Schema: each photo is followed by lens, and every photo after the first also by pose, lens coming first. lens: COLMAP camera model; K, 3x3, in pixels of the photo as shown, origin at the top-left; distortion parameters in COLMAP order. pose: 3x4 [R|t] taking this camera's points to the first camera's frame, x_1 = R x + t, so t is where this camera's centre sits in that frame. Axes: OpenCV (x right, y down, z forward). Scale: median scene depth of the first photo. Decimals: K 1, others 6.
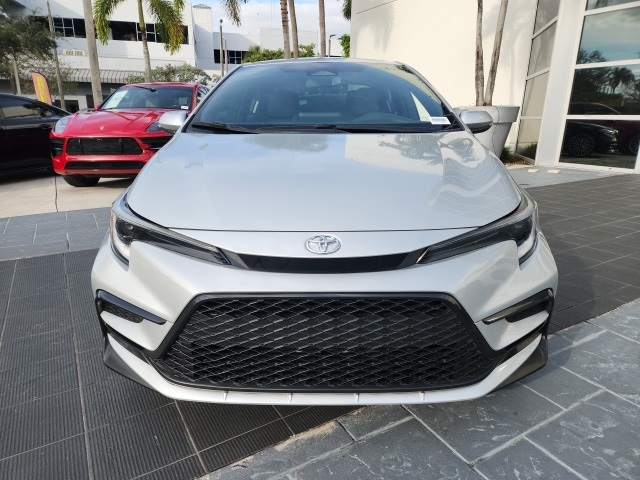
lens RADIAL K [[427.7, 0, 328.3], [0, 427.7, 241.2], [0, 0, 1]] dist [0.075624, -0.062978]
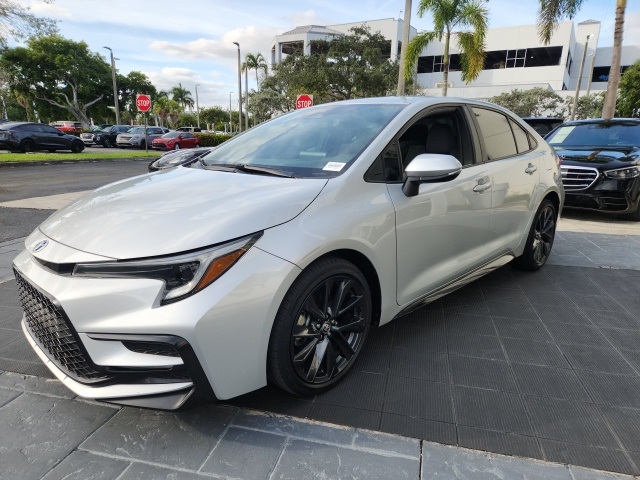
lens RADIAL K [[425.1, 0, 325.6], [0, 425.1, 250.7], [0, 0, 1]] dist [0.070455, -0.055773]
pose [[0.712408, 0.191282, -0.675194, 0.878251], [-0.210481, 0.976081, 0.054441, -0.135013], [0.669457, 0.103331, 0.735629, 0.298244]]
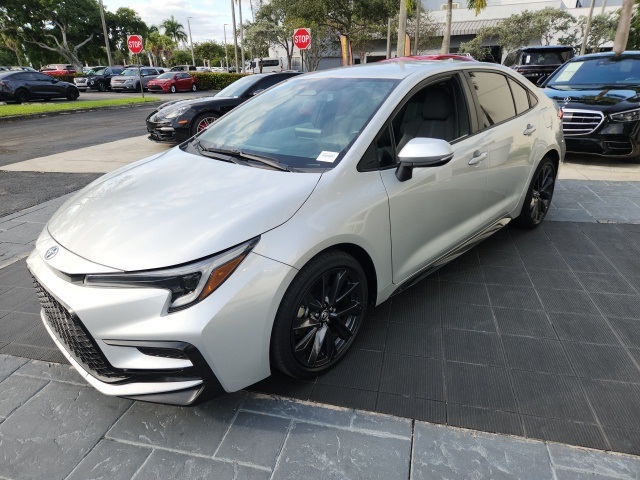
lens RADIAL K [[424.0, 0, 324.4], [0, 424.0, 238.7], [0, 0, 1]] dist [0.073605, -0.057378]
pose [[0.709576, 0.247033, -0.659907, 0.889466], [-0.175227, 0.968974, 0.174315, -0.251966], [0.682494, -0.008056, 0.730847, 0.281368]]
